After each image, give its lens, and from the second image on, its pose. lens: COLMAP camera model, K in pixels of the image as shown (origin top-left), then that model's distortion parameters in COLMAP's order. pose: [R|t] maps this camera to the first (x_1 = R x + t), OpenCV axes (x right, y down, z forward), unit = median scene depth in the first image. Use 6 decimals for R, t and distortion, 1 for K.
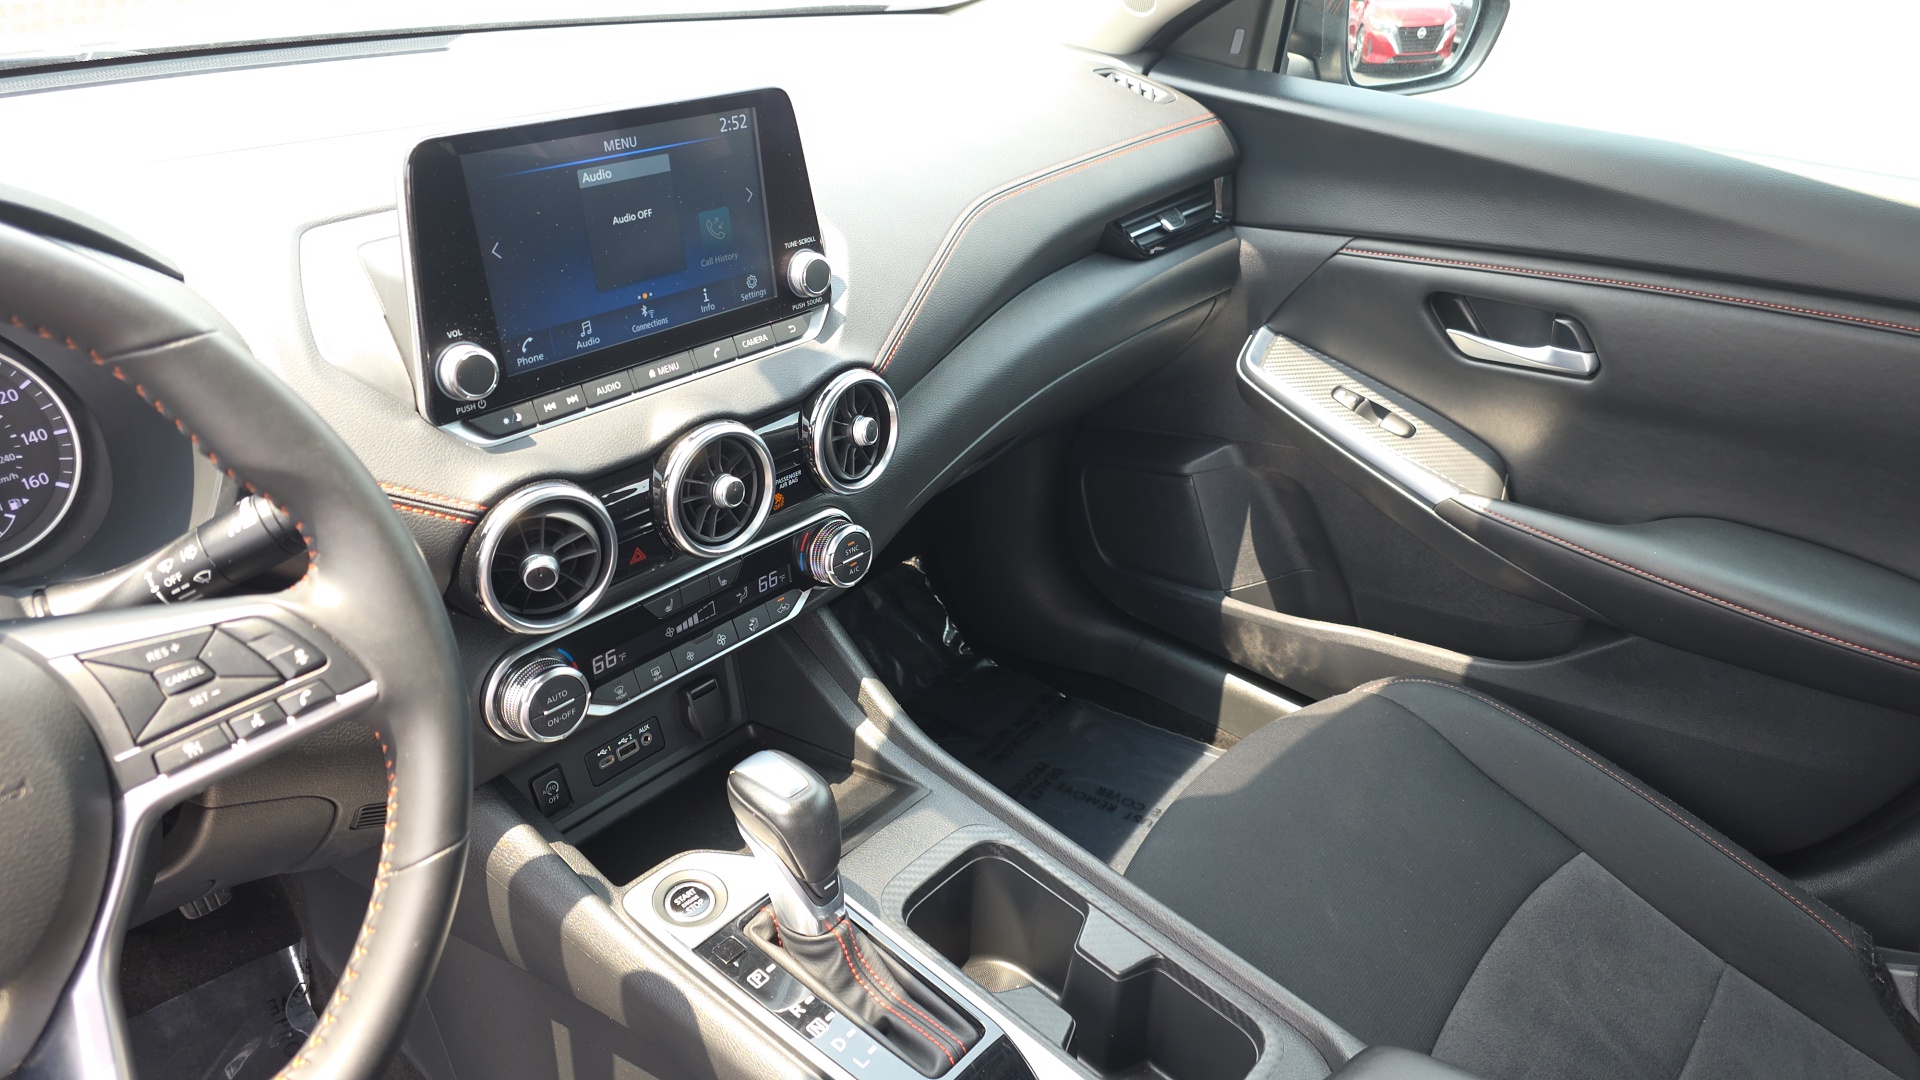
lens RADIAL K [[1300.1, 0, 990.5], [0, 1300.1, 543.9], [0, 0, 1]] dist [0.052407, -0.066824]
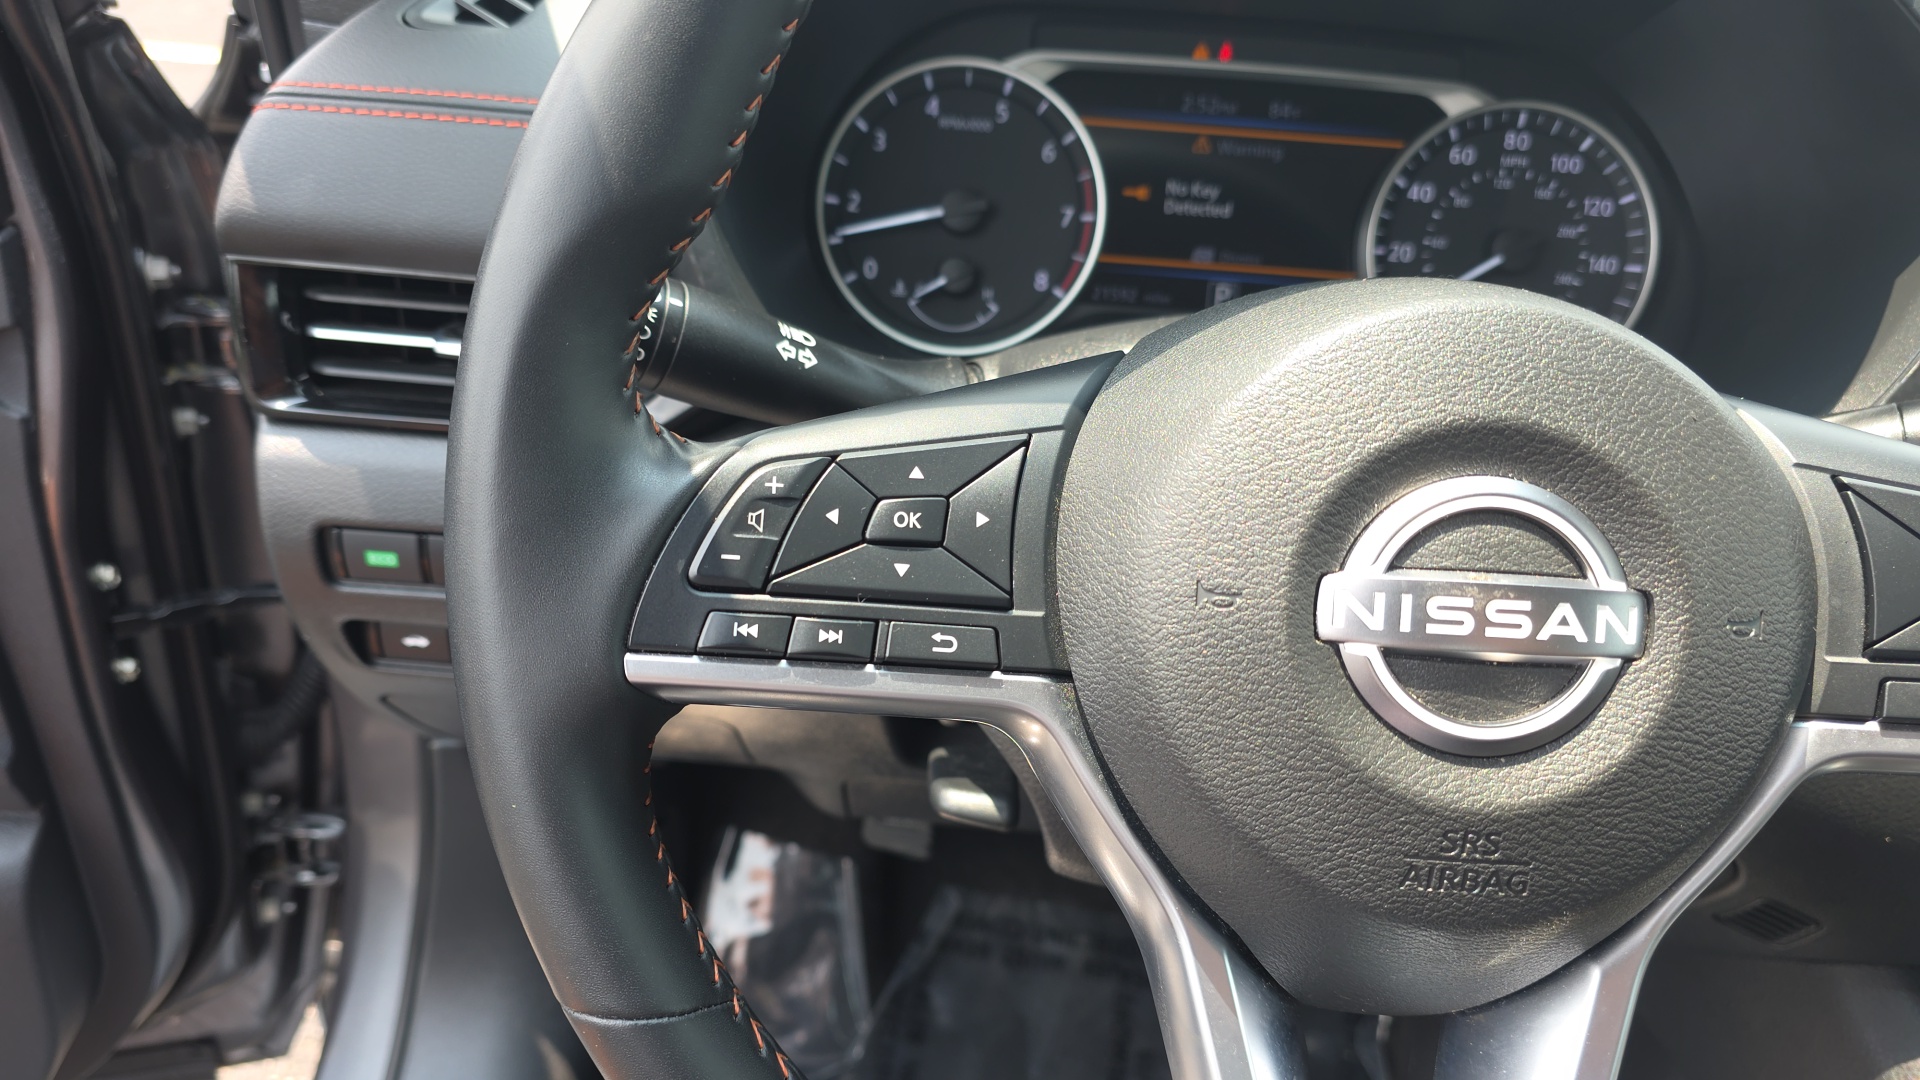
lens RADIAL K [[1336.4, 0, 951.8], [0, 1336.4, 557.6], [0, 0, 1]] dist [0.022322, -0.042913]
pose [[0.614211, 0.375725, -0.693957, -0.306542], [-0.421168, 0.899743, 0.114372, 0.132283], [0.667355, 0.222023, 0.710875, 0.183325]]
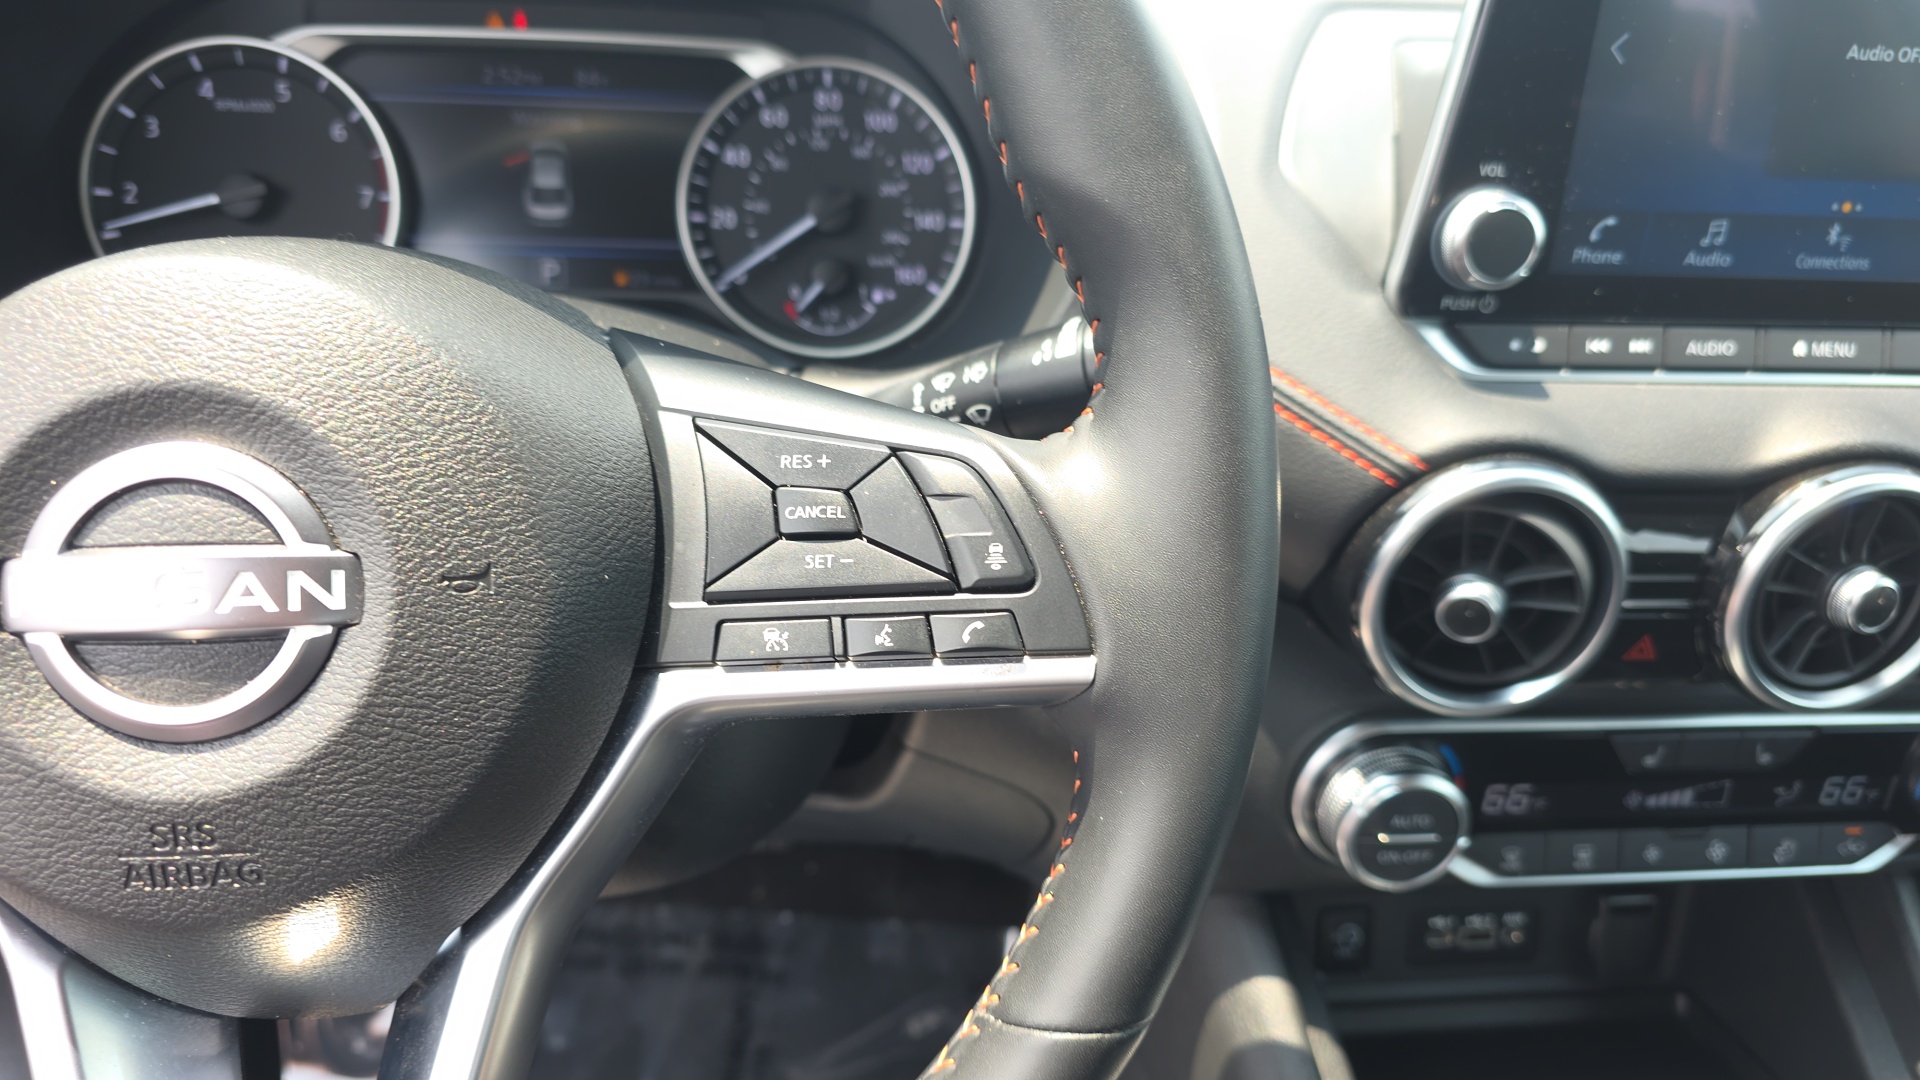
lens RADIAL K [[1344.3, 0, 963.6], [0, 1344.3, 546.4], [0, 0, 1]] dist [0.019379, -0.039260]
pose [[0.712682, 0.323028, -0.622685, -0.132608], [-0.361261, 0.929913, 0.068933, 0.032282], [0.601311, 0.175825, 0.779430, 0.371580]]
